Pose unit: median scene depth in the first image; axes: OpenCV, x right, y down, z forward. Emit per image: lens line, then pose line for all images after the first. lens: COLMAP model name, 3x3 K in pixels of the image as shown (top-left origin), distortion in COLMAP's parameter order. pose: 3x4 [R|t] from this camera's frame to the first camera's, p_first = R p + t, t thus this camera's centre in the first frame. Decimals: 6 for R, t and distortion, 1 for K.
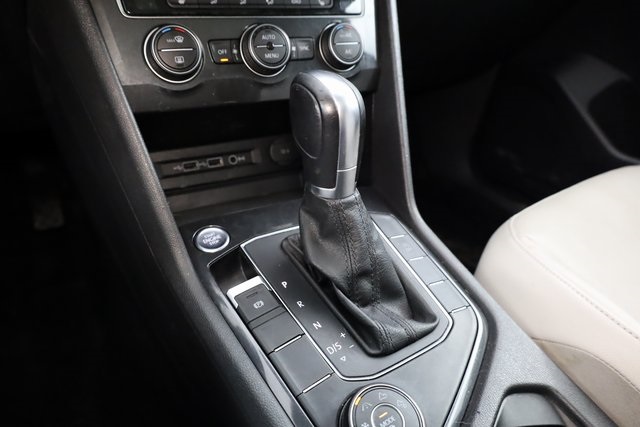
lens RADIAL K [[456.8, 0, 318.9], [0, 456.8, 218.6], [0, 0, 1]] dist [-0.002993, 0.001387]
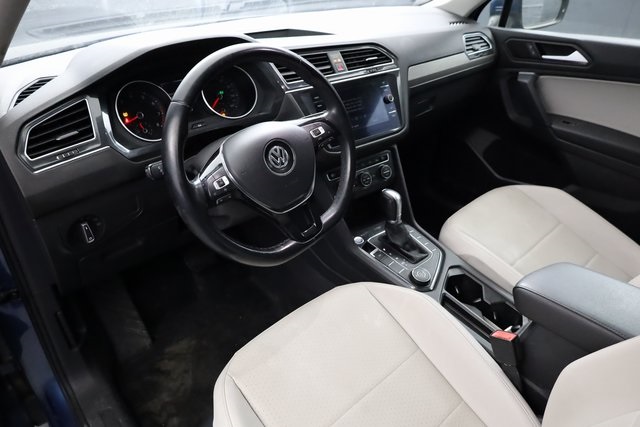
lens RADIAL K [[456.8, 0, 322.0], [0, 456.8, 212.9], [0, 0, 1]] dist [-0.002993, 0.001387]
pose [[0.987675, -0.138654, 0.072616, -0.693005], [0.139987, 0.990060, -0.013573, -0.138395], [-0.070012, 0.023571, 0.997268, -2.240147]]
